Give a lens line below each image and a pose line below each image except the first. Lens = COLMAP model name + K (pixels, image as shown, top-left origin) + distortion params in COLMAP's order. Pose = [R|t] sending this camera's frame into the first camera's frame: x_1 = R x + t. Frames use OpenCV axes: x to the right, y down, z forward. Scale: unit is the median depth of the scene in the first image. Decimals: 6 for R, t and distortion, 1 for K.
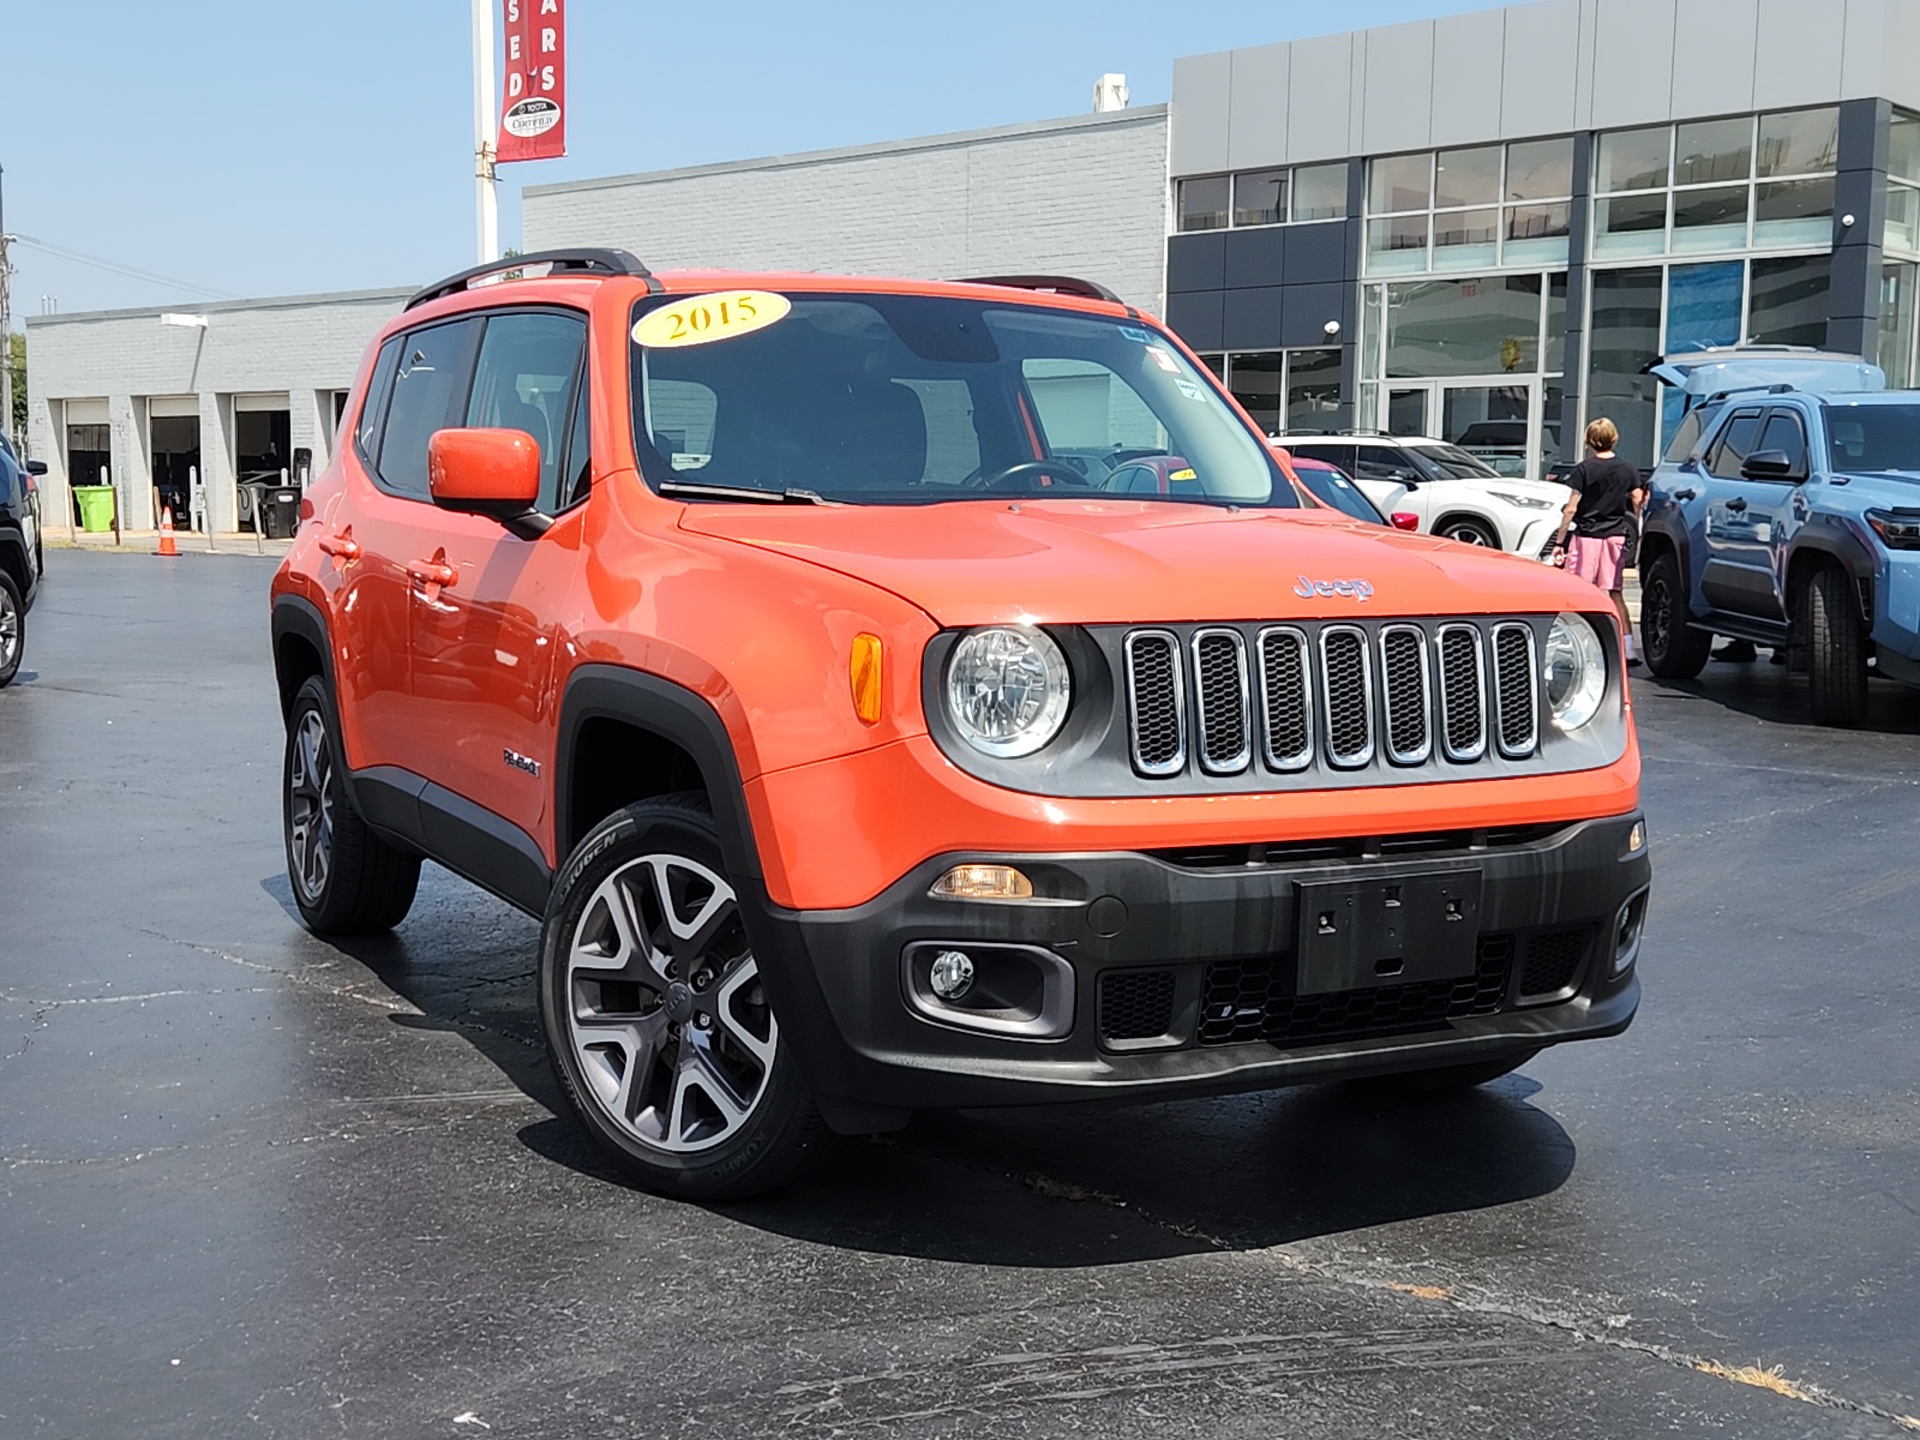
lens RADIAL K [[2278.4, 0, 941.8], [0, 2278.4, 719.5], [0, 0, 1]] dist [0.125620, -0.206128]
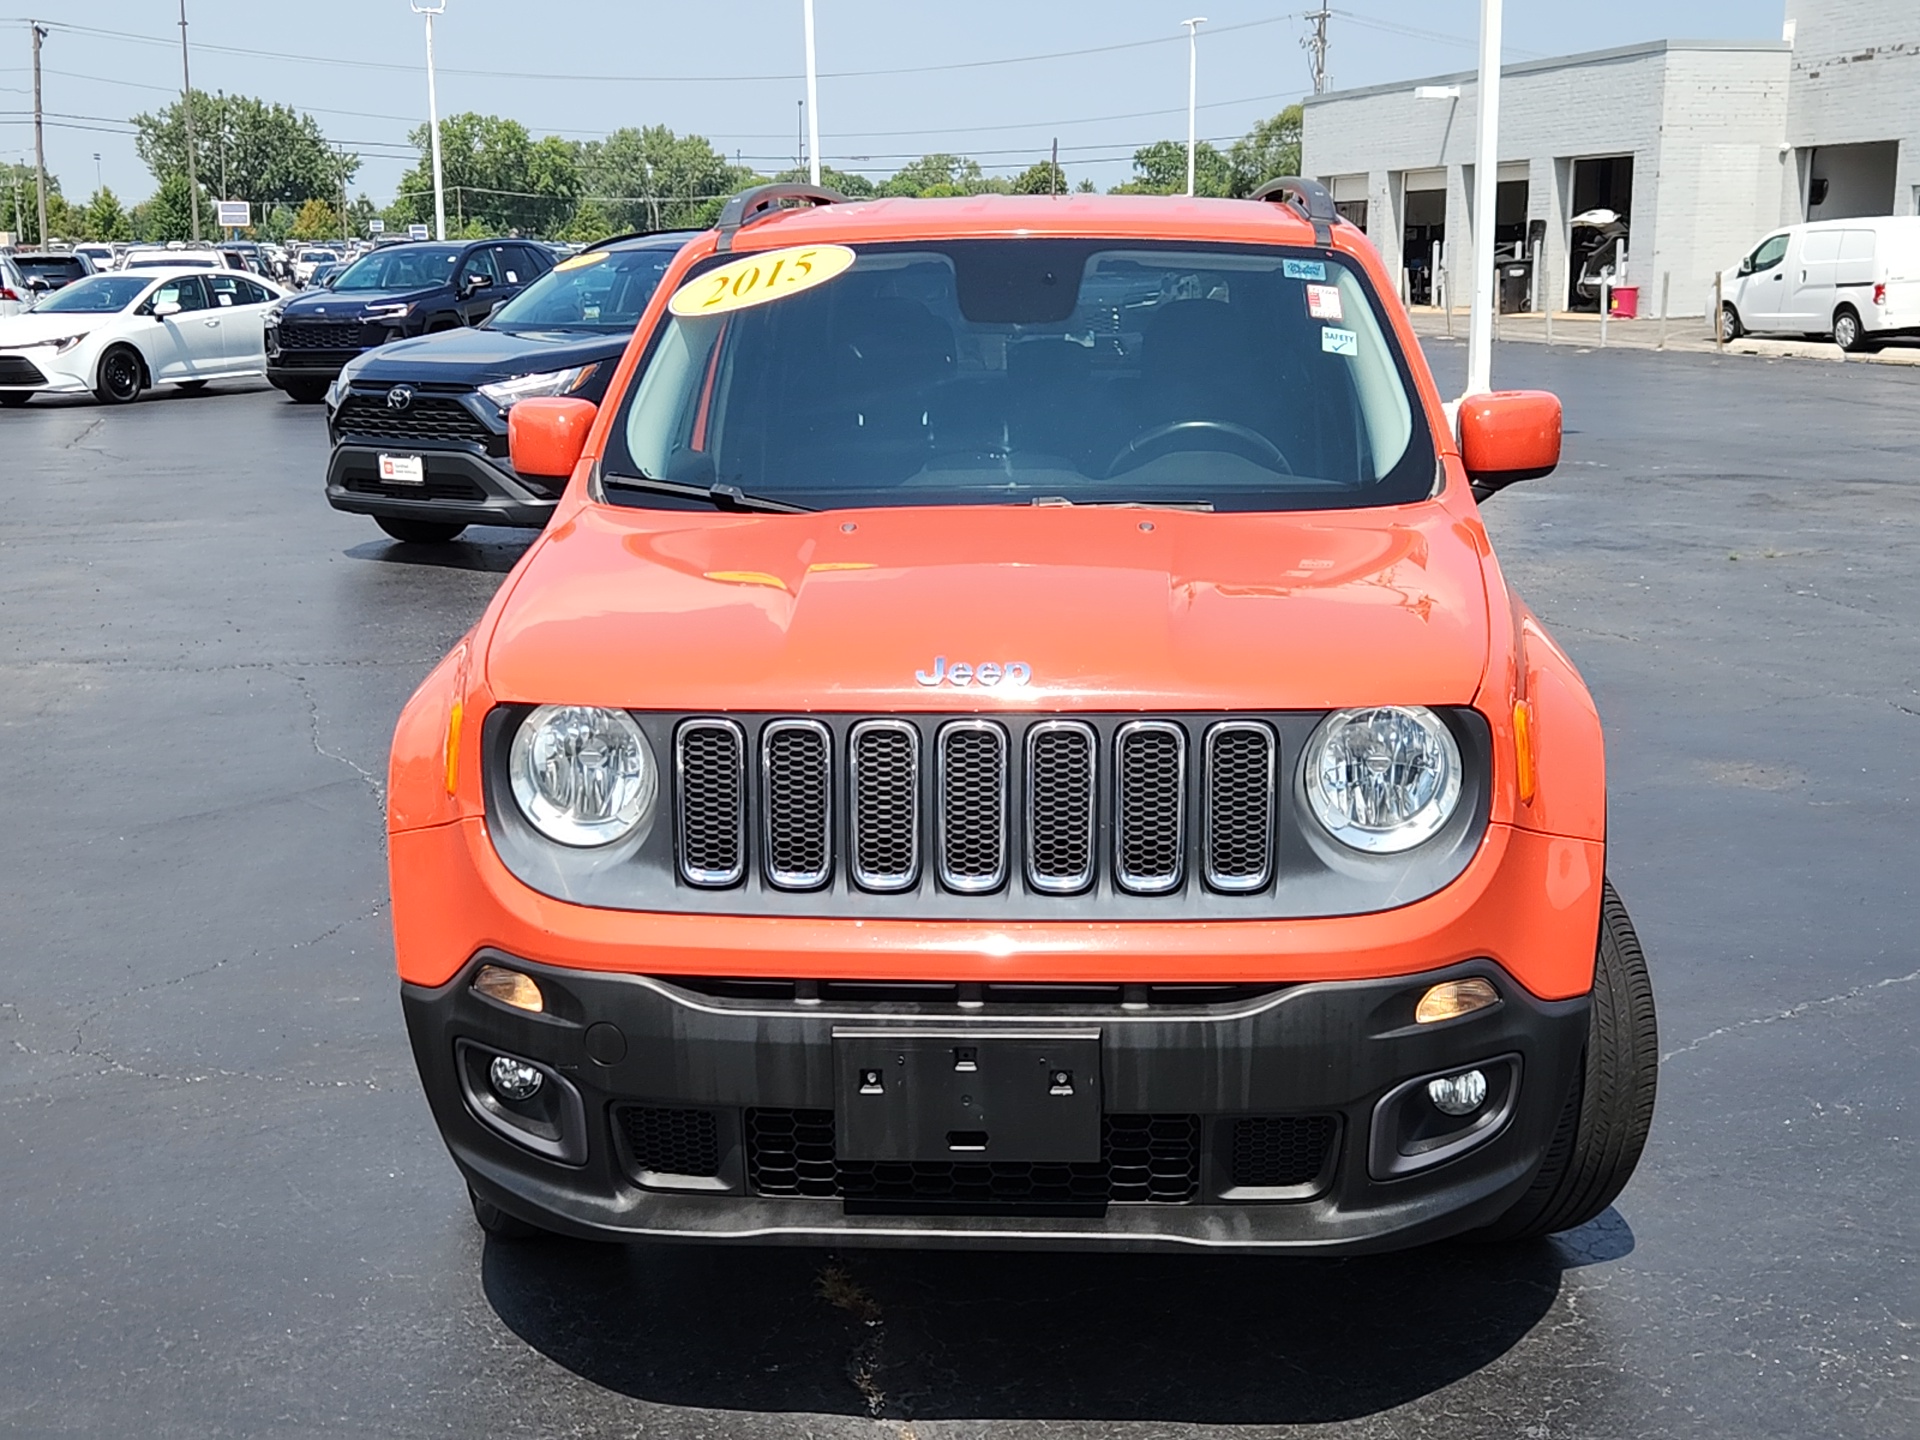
lens RADIAL K [[2278.4, 0, 941.8], [0, 2278.4, 719.5], [0, 0, 1]] dist [0.125620, -0.206128]
pose [[0.860611, 0.082272, -0.502573, 0.438824], [-0.031944, 0.993642, 0.107960, -0.098313], [0.508260, -0.076857, 0.857767, 0.221147]]
